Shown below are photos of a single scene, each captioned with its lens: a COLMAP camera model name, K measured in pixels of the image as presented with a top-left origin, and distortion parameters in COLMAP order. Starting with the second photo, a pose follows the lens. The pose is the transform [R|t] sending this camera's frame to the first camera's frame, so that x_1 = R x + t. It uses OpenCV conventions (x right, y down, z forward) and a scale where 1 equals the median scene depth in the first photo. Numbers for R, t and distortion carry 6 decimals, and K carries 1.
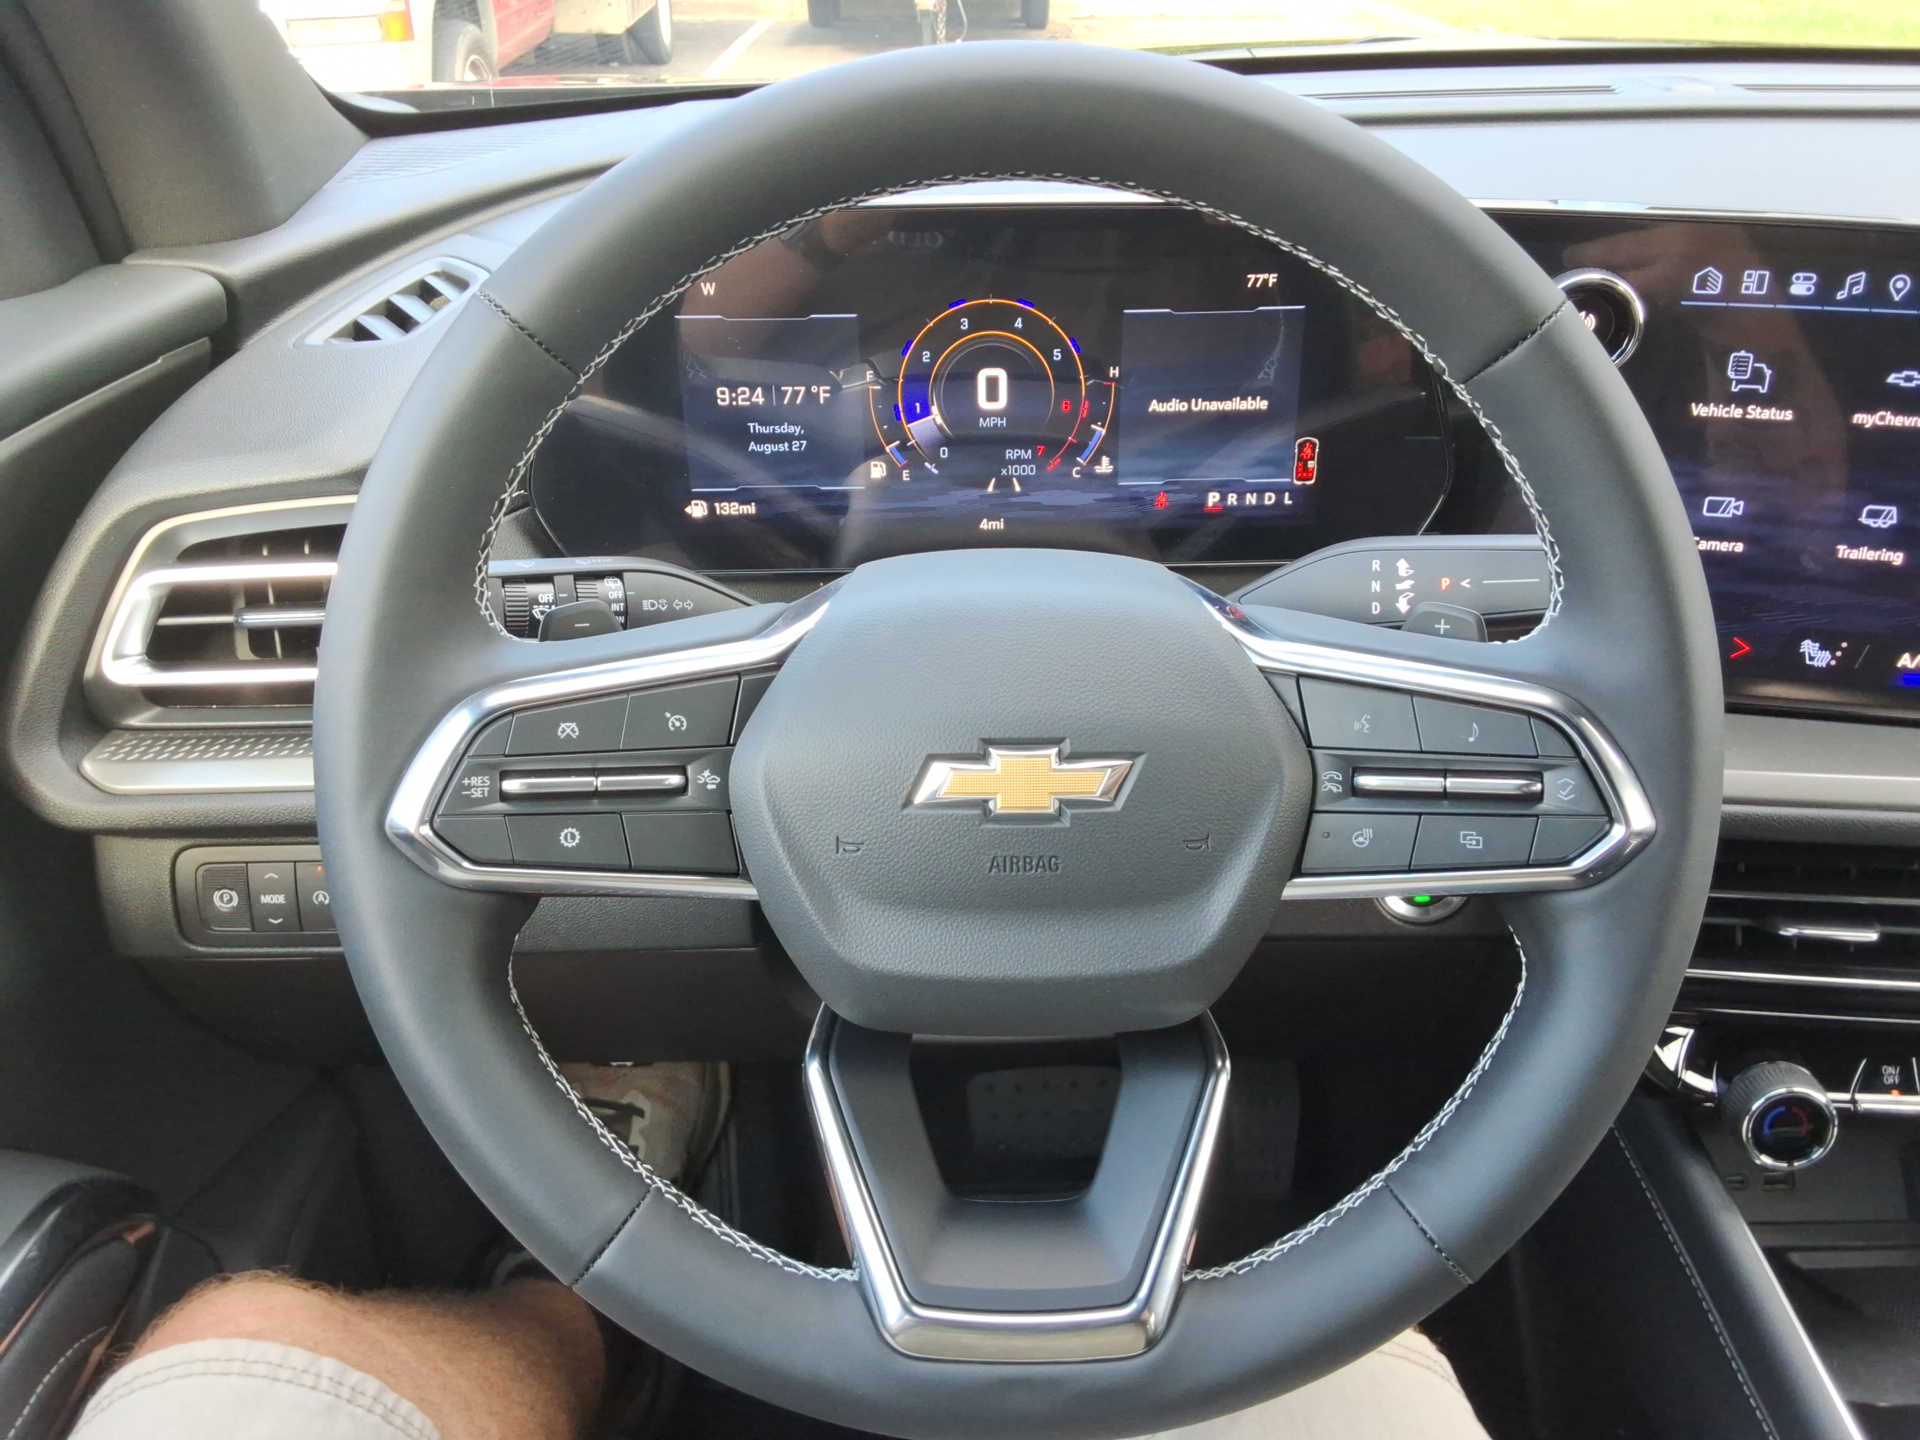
lens RADIAL K [[1538.5, 0, 964.0], [0, 1538.5, 716.6], [0, 0, 1]] dist [0.096955, -0.154501]
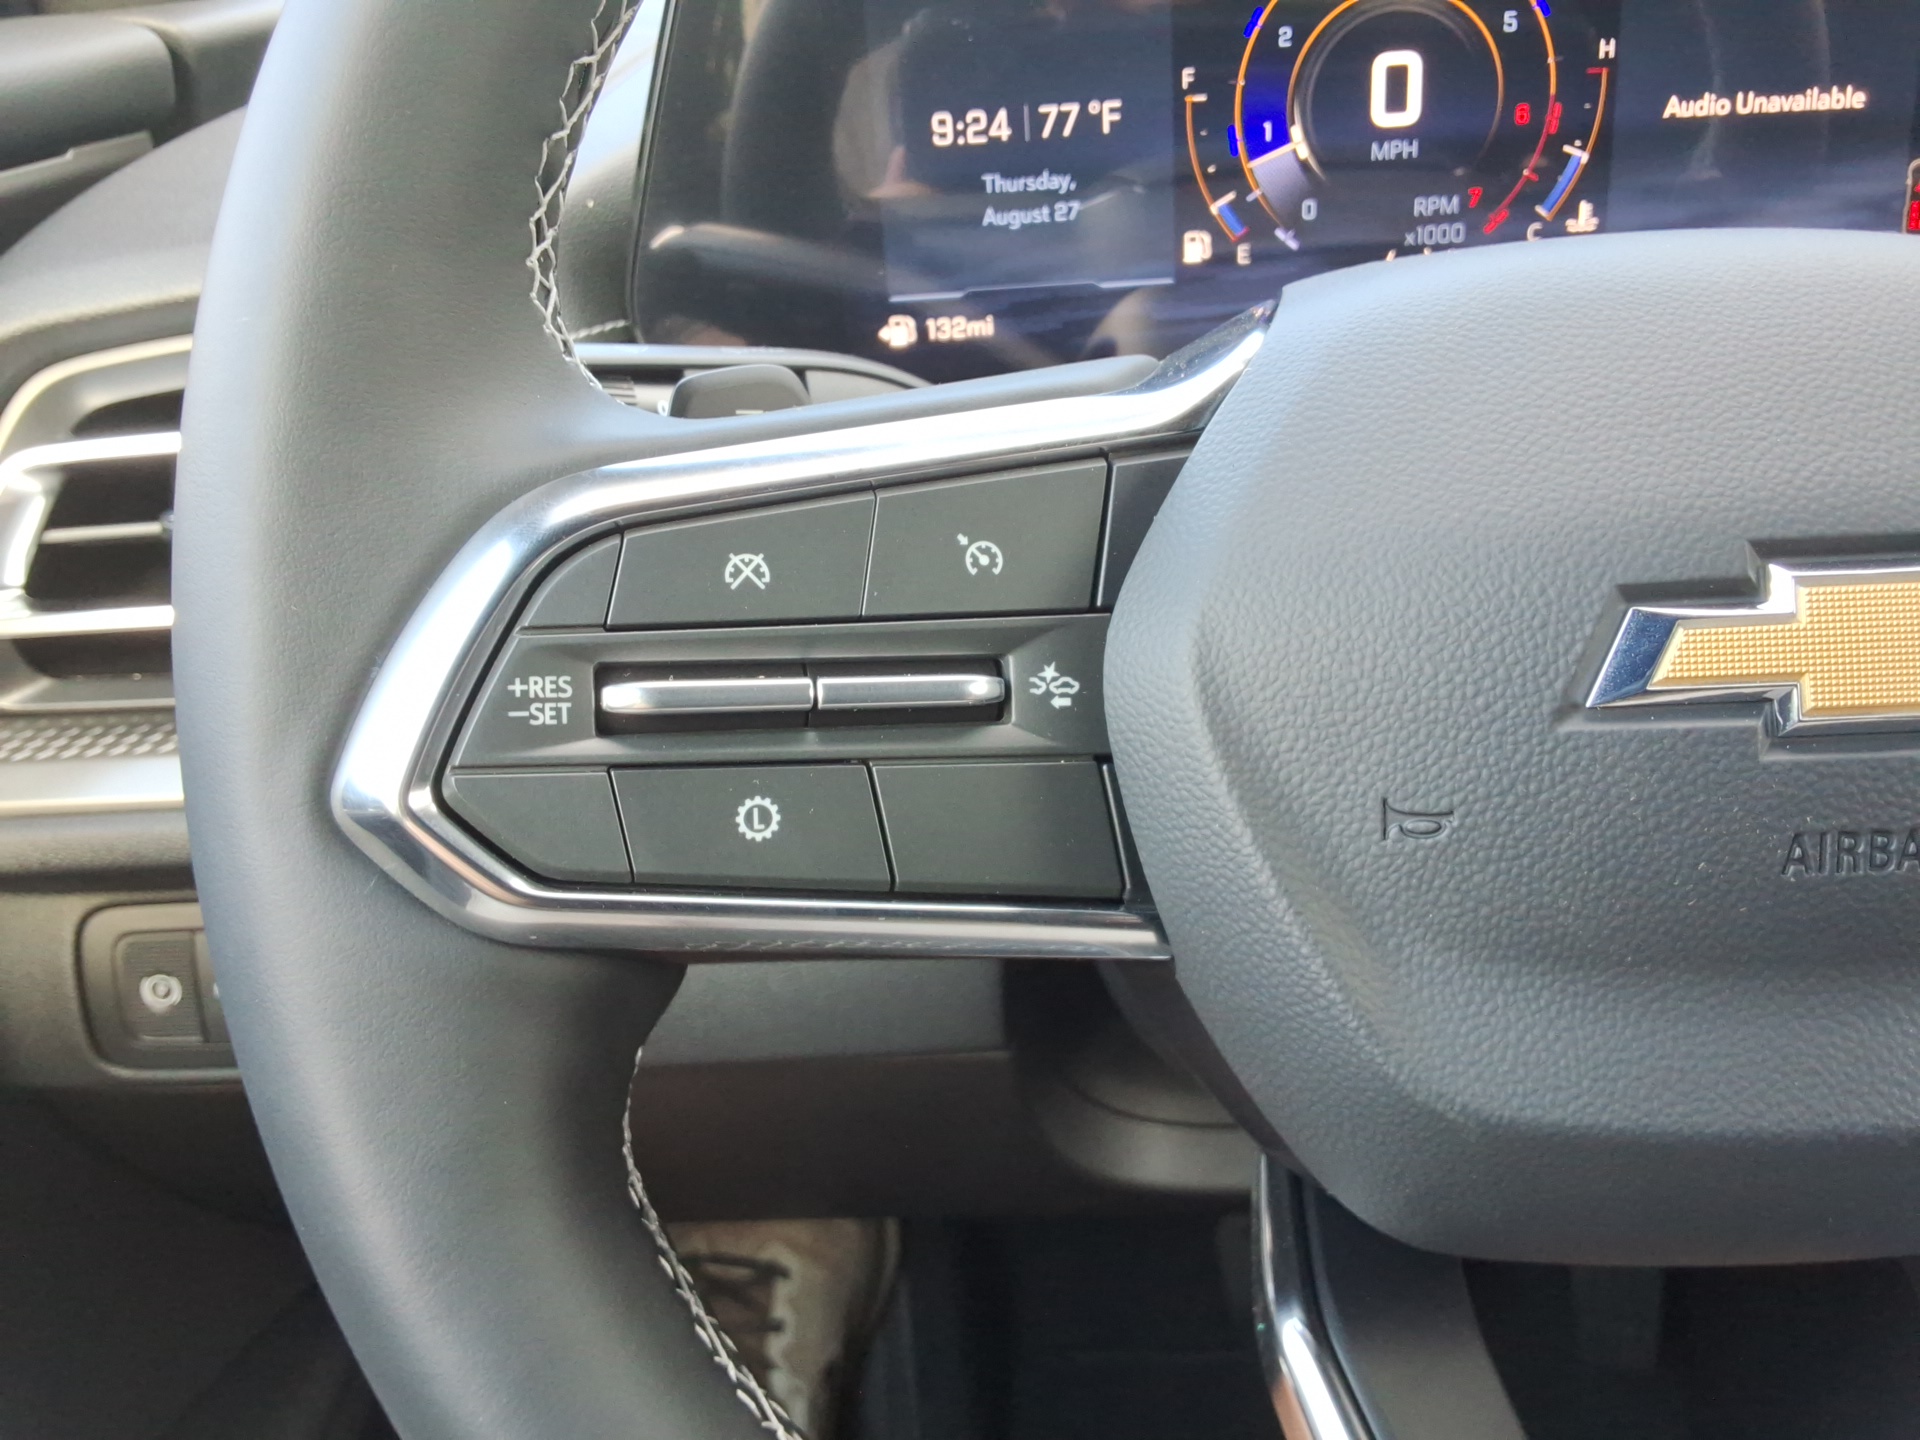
lens RADIAL K [[1538.5, 0, 952.0], [0, 1538.5, 715.1], [0, 0, 1]] dist [0.096955, -0.154501]
pose [[0.997660, -0.034917, -0.058786, -0.124204], [0.031732, 0.998023, -0.054257, 0.053055], [0.060564, 0.052264, 0.996795, 0.408918]]
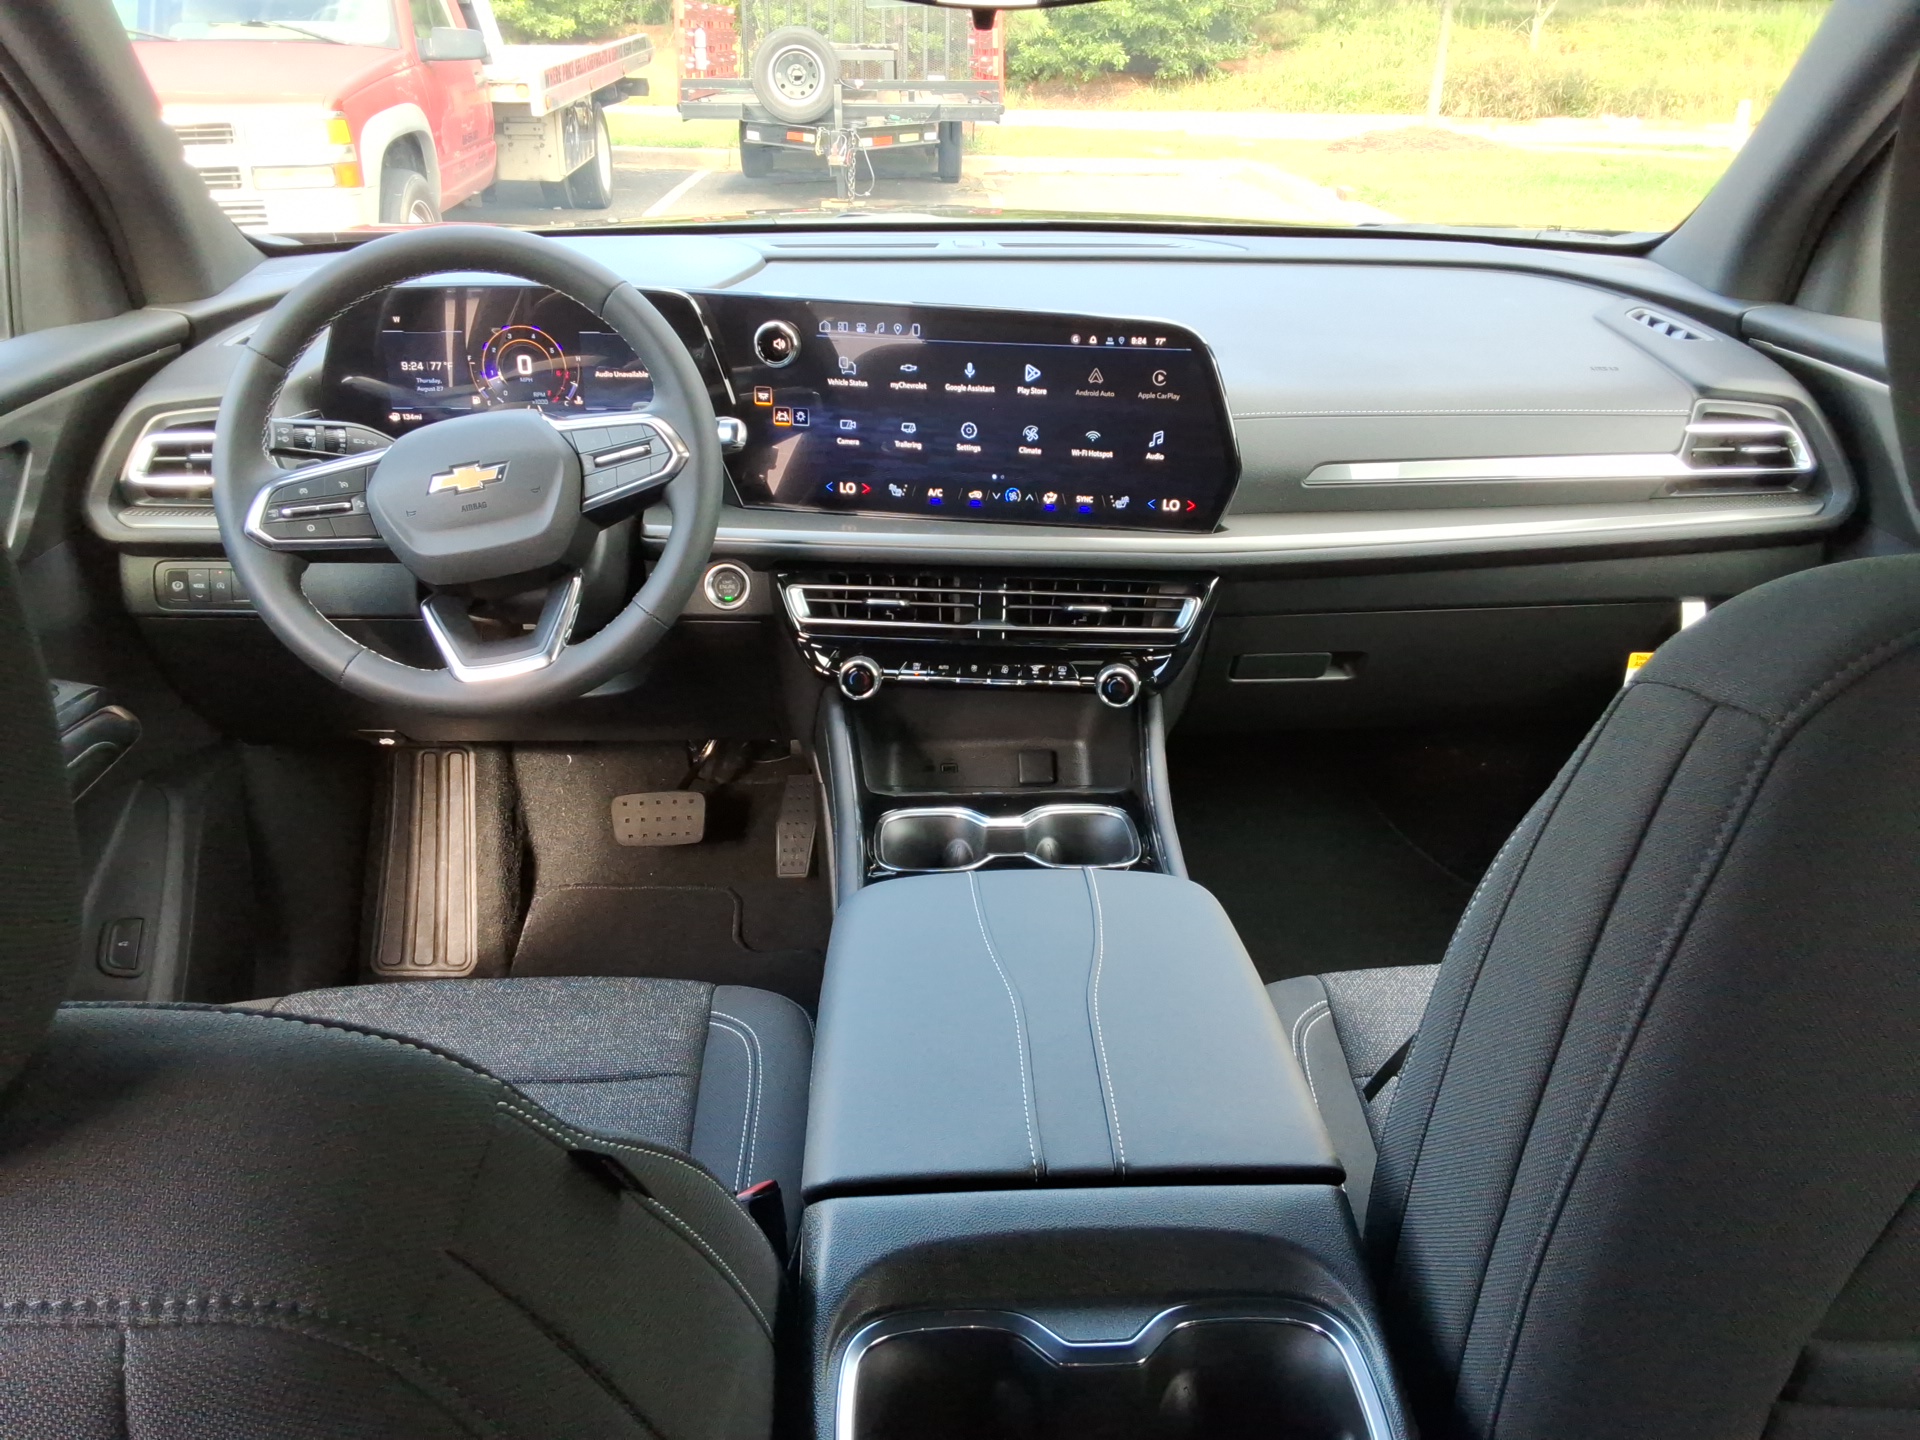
lens RADIAL K [[1538.5, 0, 960.1], [0, 1538.5, 726.4], [0, 0, 1]] dist [0.096955, -0.154501]
pose [[0.999684, 0.006435, 0.024297, 0.614912], [-0.004566, 0.997083, -0.076184, 0.498568], [-0.024717, 0.076049, 0.996798, -1.284203]]
